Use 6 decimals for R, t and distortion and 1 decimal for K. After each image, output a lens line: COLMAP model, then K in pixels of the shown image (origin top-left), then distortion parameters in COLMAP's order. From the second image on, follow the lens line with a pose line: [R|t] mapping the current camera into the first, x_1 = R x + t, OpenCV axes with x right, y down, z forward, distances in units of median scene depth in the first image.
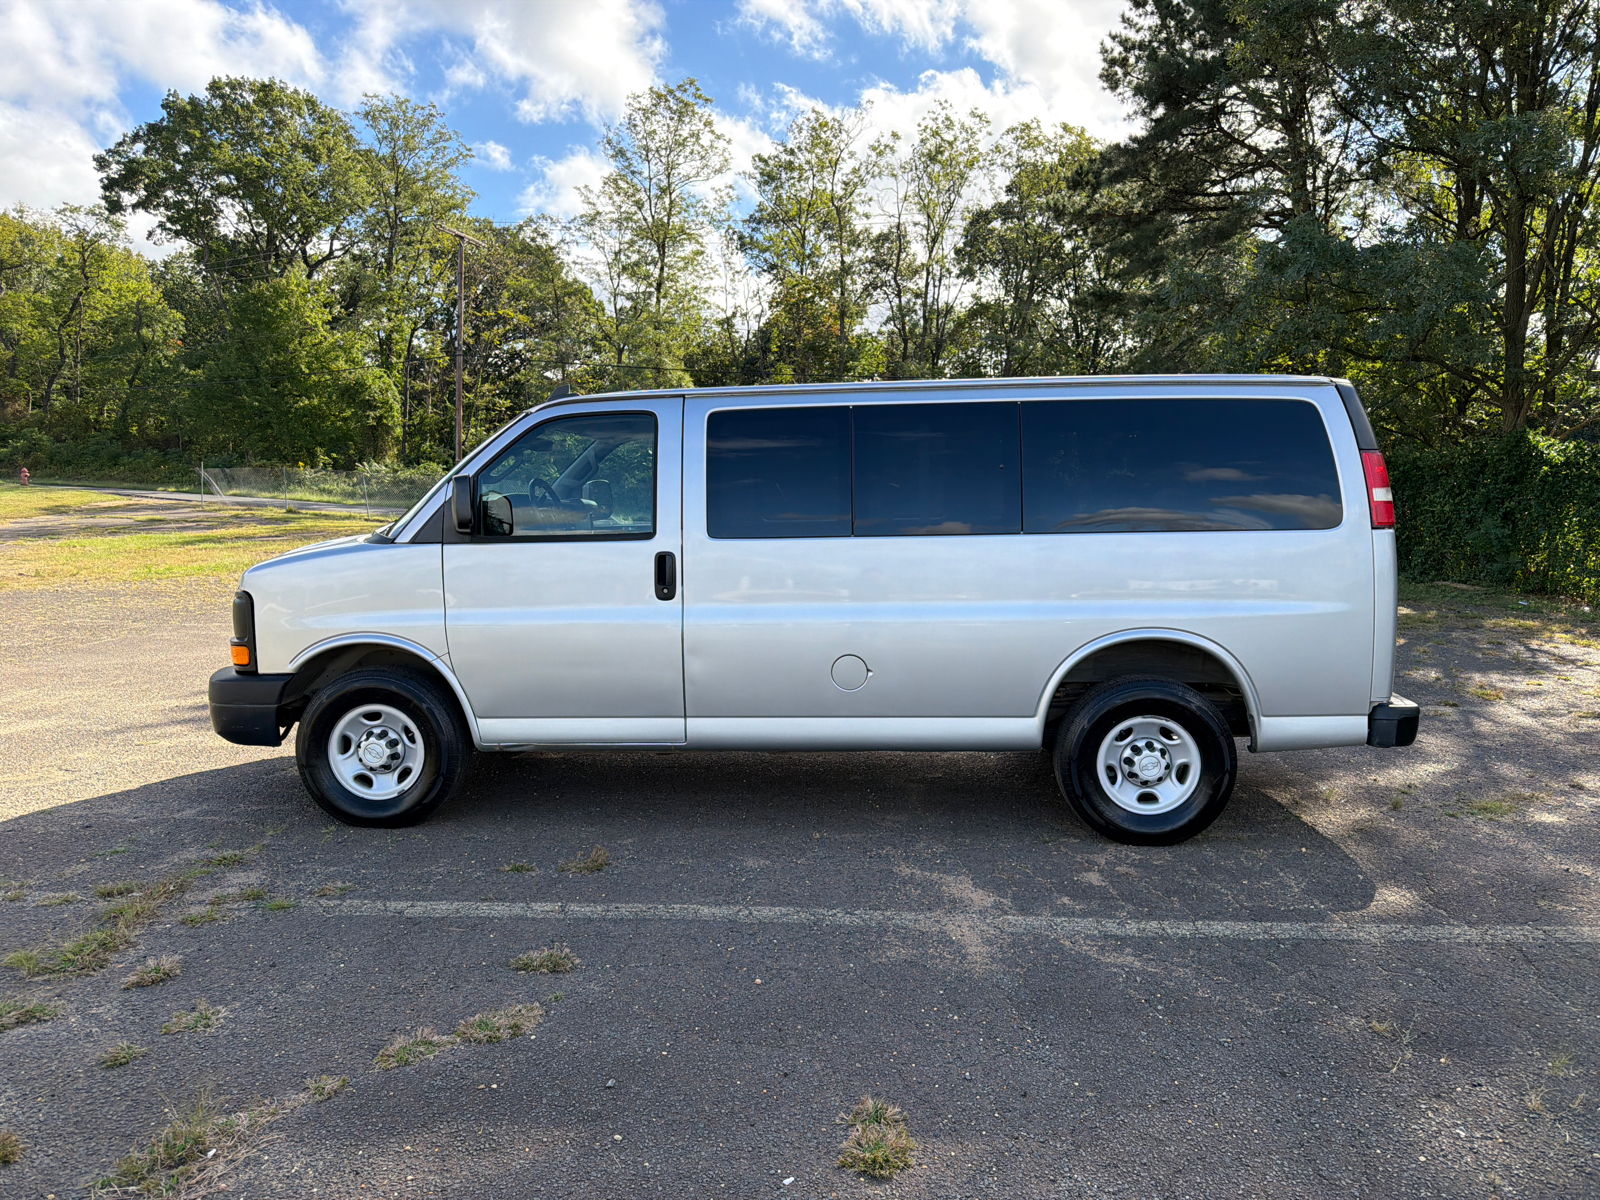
lens RADIAL K [[1147.2, 0, 803.5], [0, 1147.2, 595.2], [0, 0, 1]] dist [0.028115, -0.053347]
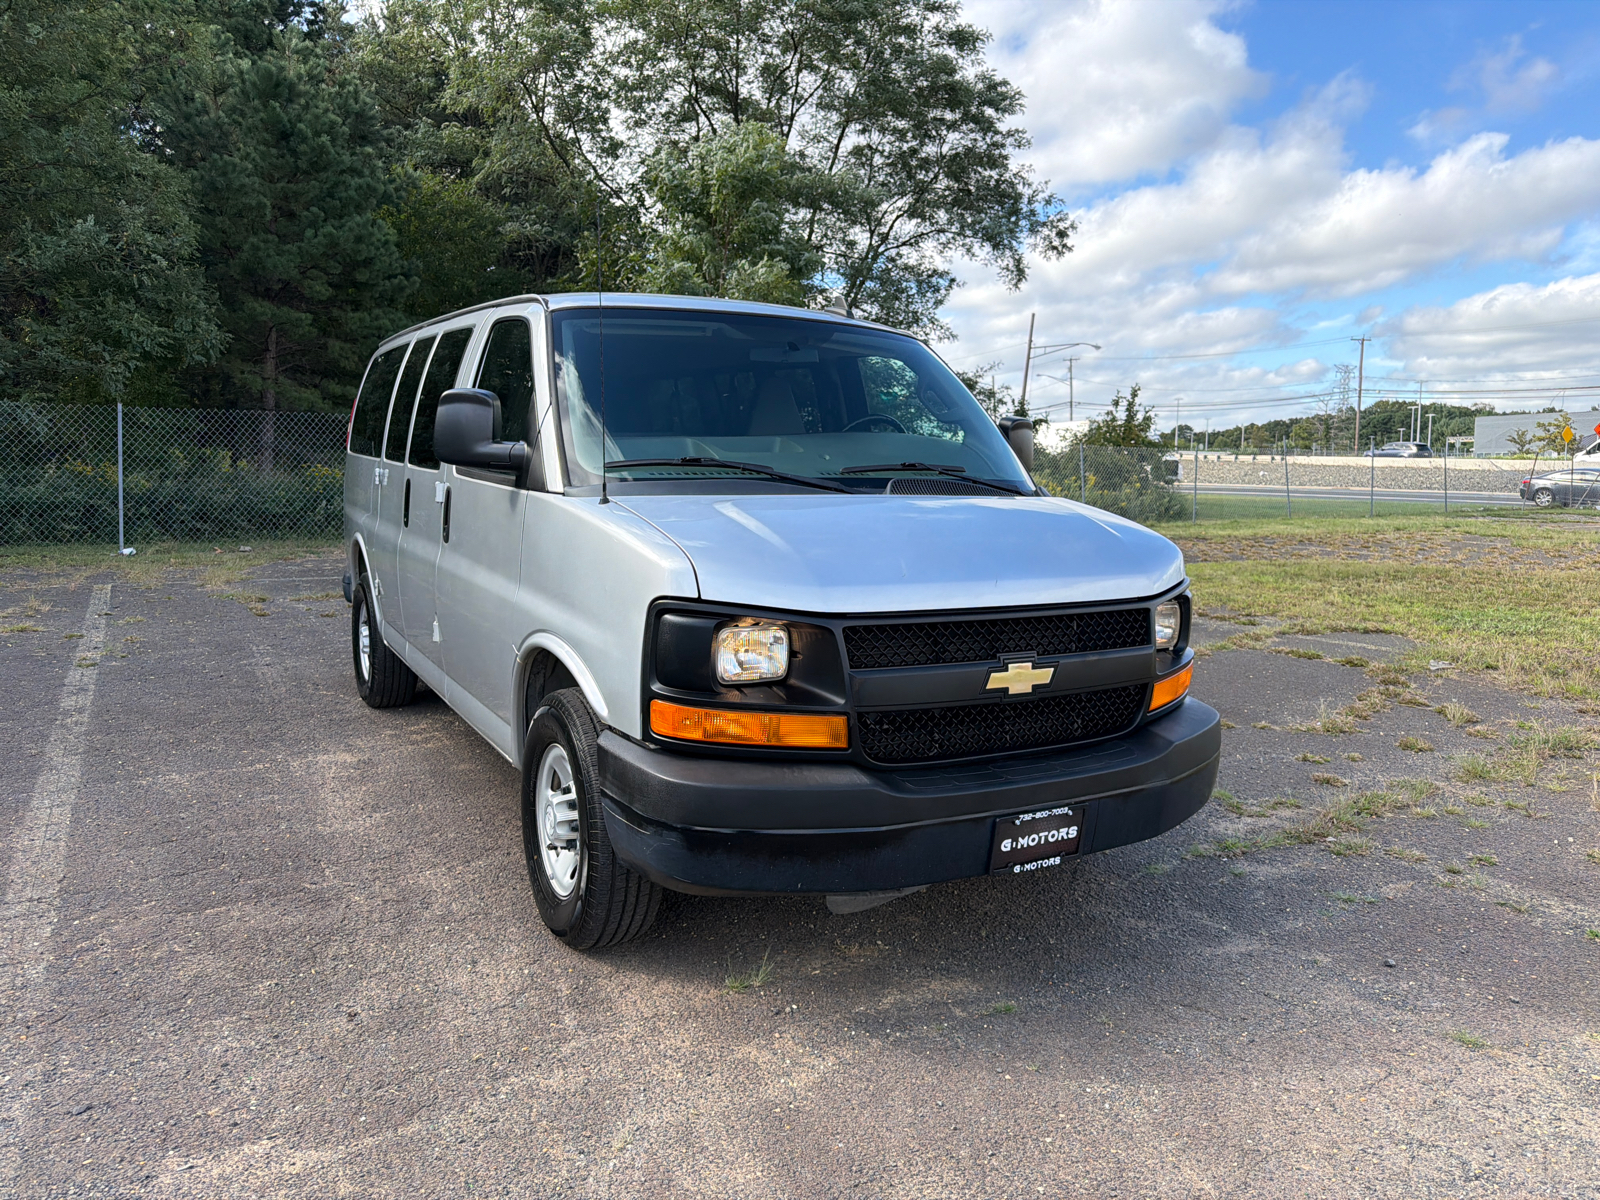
lens RADIAL K [[1147.2, 0, 803.5], [0, 1147.2, 595.2], [0, 0, 1]] dist [0.028115, -0.053347]
pose [[-0.557435, -0.112288, 0.822592, -0.976987], [0.048406, 0.984730, 0.167223, -0.123782], [-0.828808, 0.133034, -0.543488, 1.644510]]
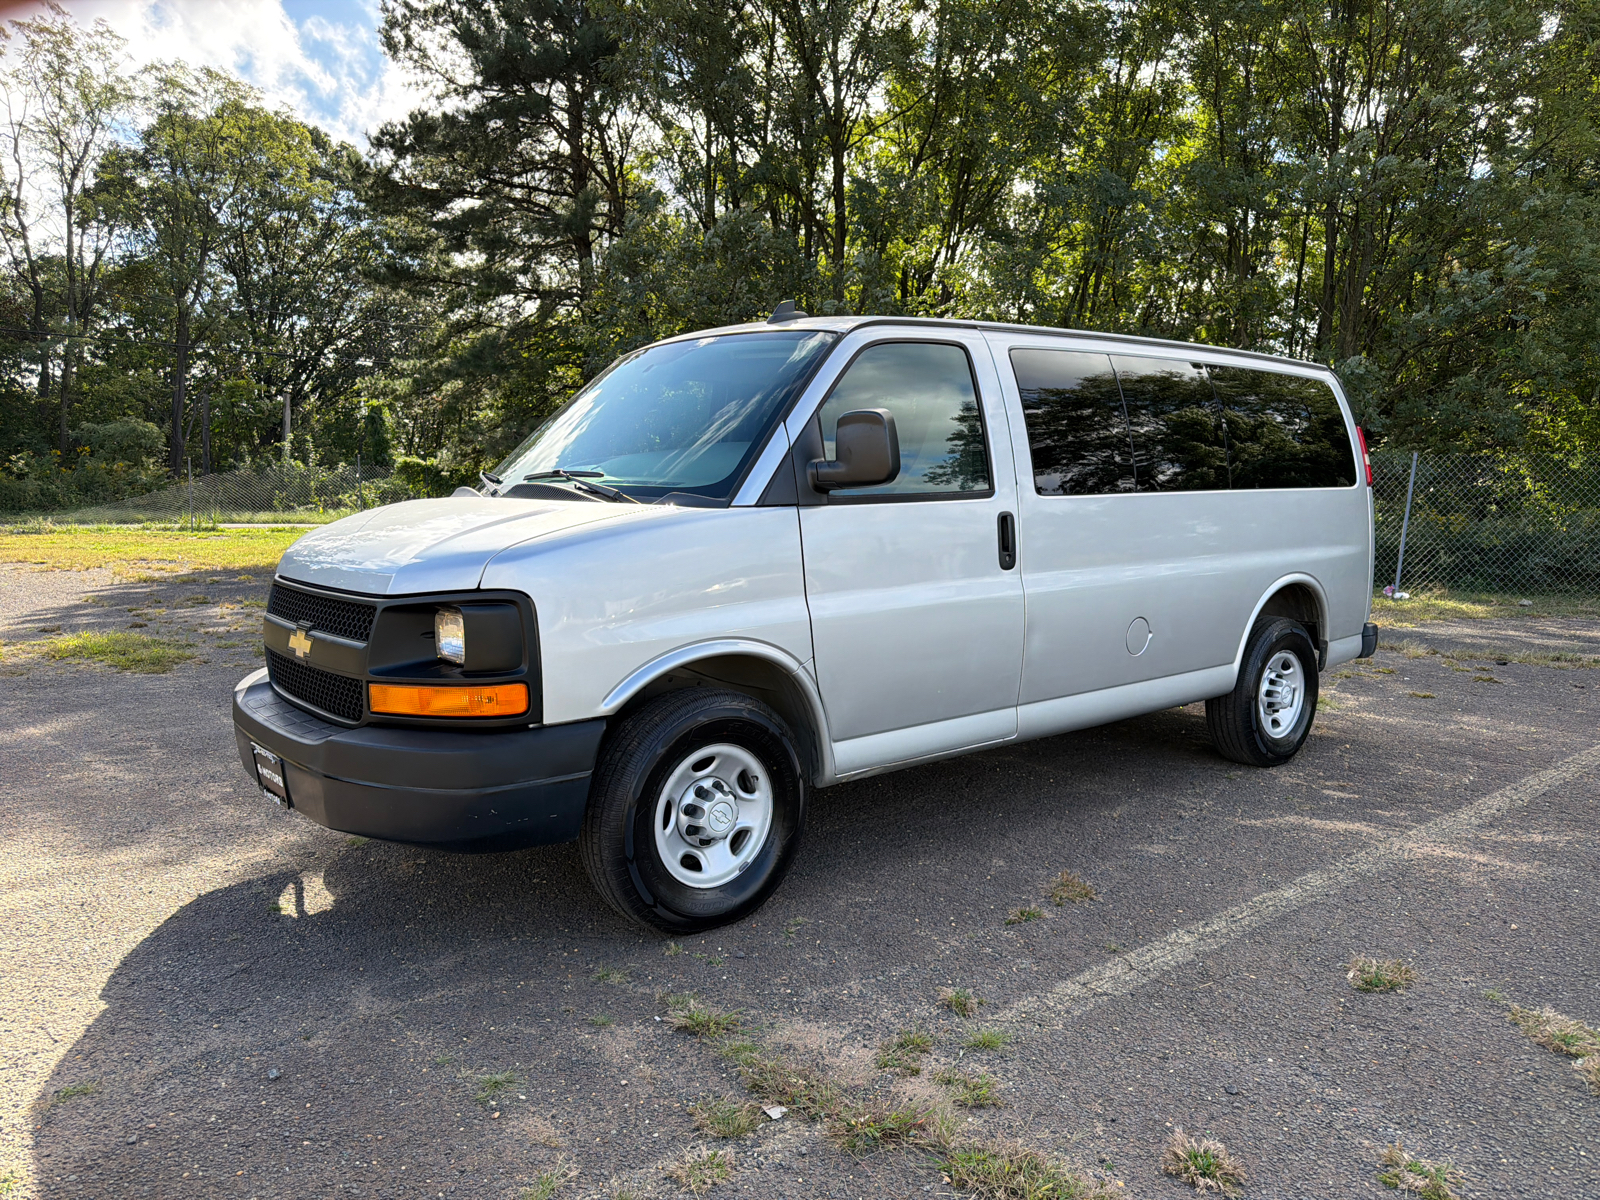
lens RADIAL K [[1149.8, 0, 800.0], [0, 1149.8, 600.0], [0, 0, 1]] dist [0.007449, -0.018045]
pose [[0.726716, -0.063475, 0.683999, -0.815876], [0.059596, 0.997793, 0.029276, -0.006150], [-0.684348, 0.019489, 0.728895, 0.497296]]
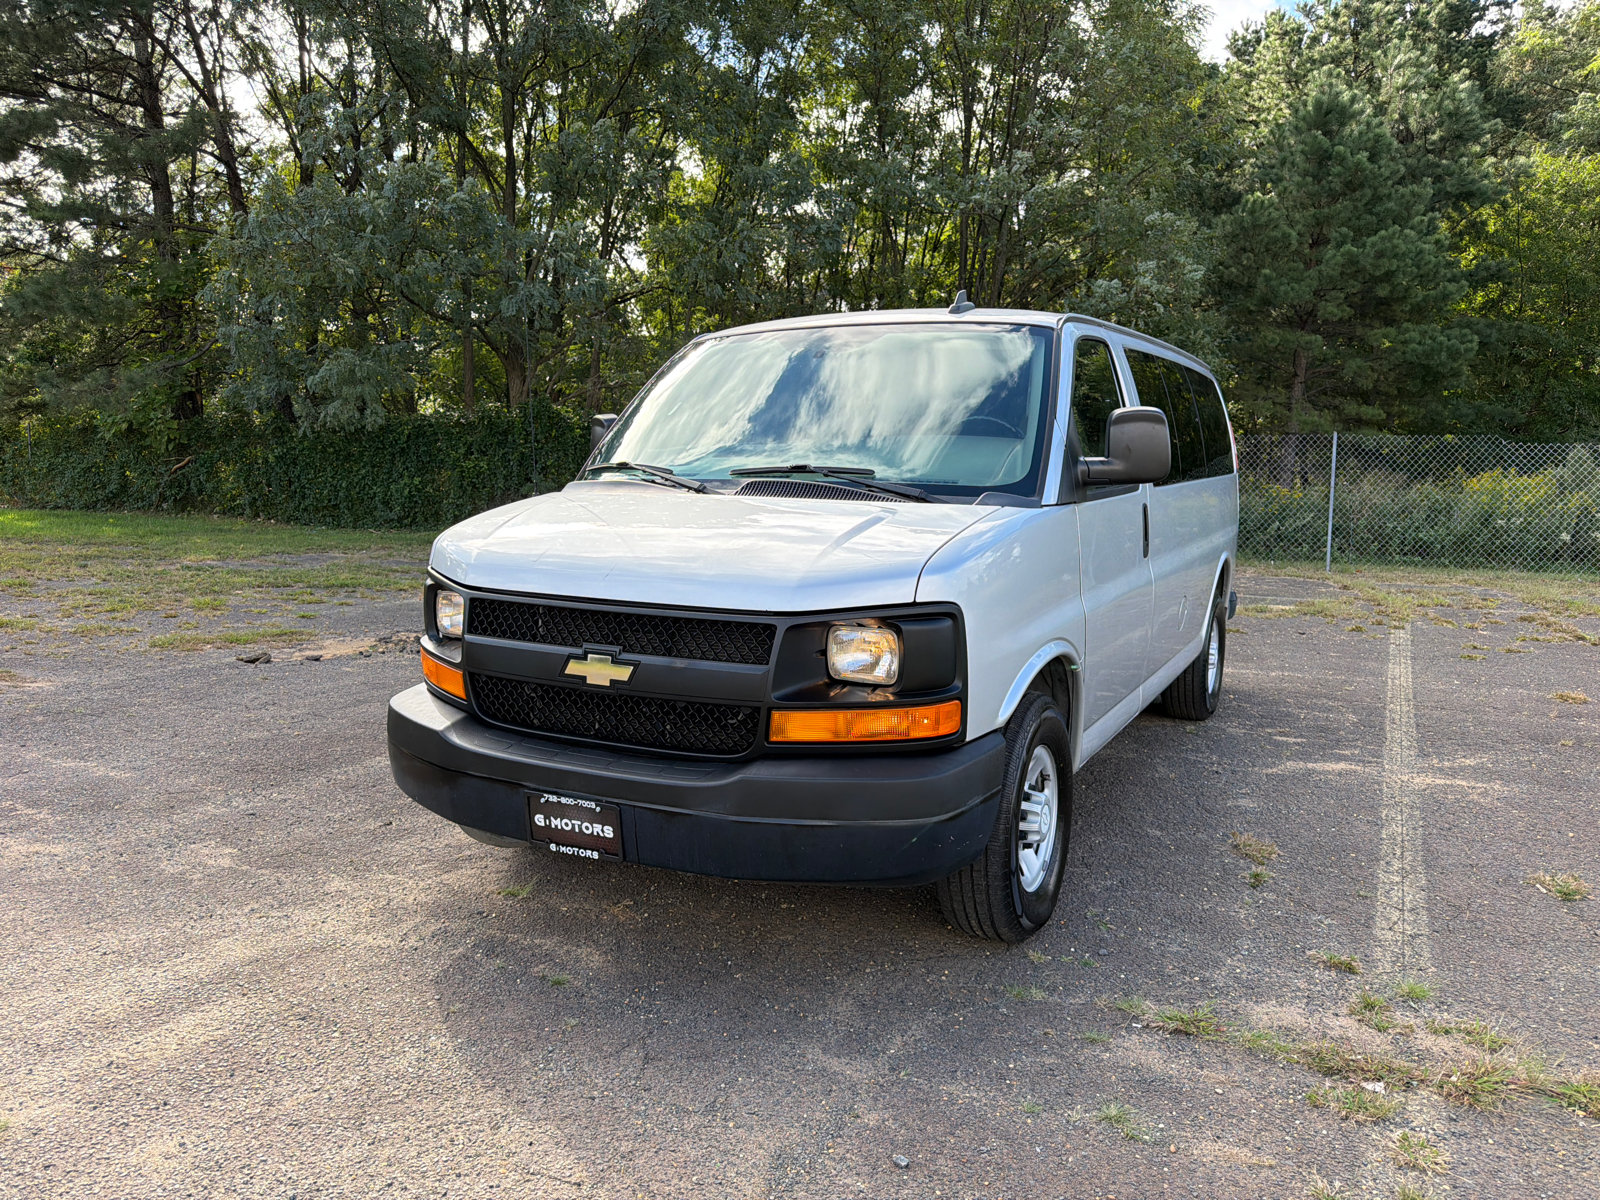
lens RADIAL K [[1147.2, 0, 803.5], [0, 1147.2, 595.2], [0, 0, 1]] dist [0.028115, -0.053347]
pose [[0.406400, -0.101078, 0.908087, -1.059229], [0.067052, 0.994482, 0.080687, -0.057266], [-0.911231, 0.028098, 0.410935, 0.881280]]
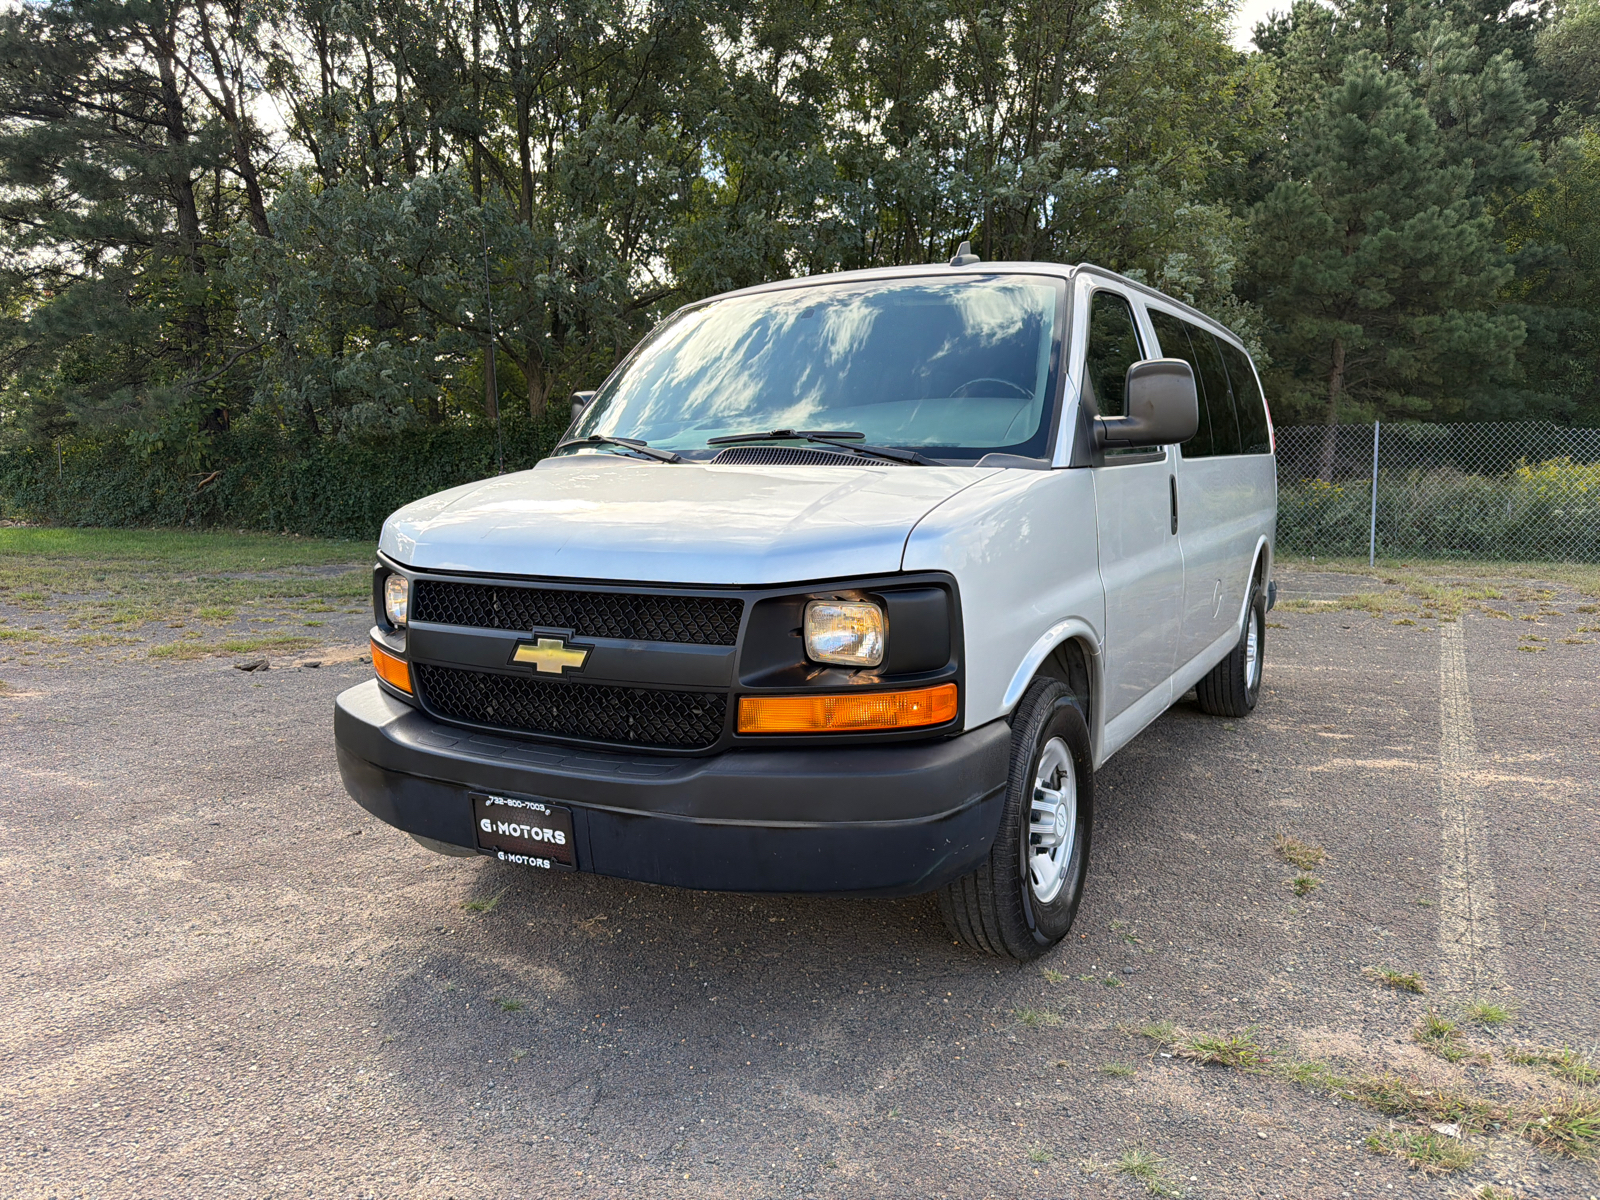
lens RADIAL K [[1149.8, 0, 800.0], [0, 1149.8, 600.0], [0, 0, 1]] dist [0.007449, -0.018045]
pose [[0.434666, -0.102163, 0.894778, -0.985361], [0.084168, 0.993805, 0.072582, -0.031444], [-0.896650, 0.043763, 0.440572, 0.885768]]
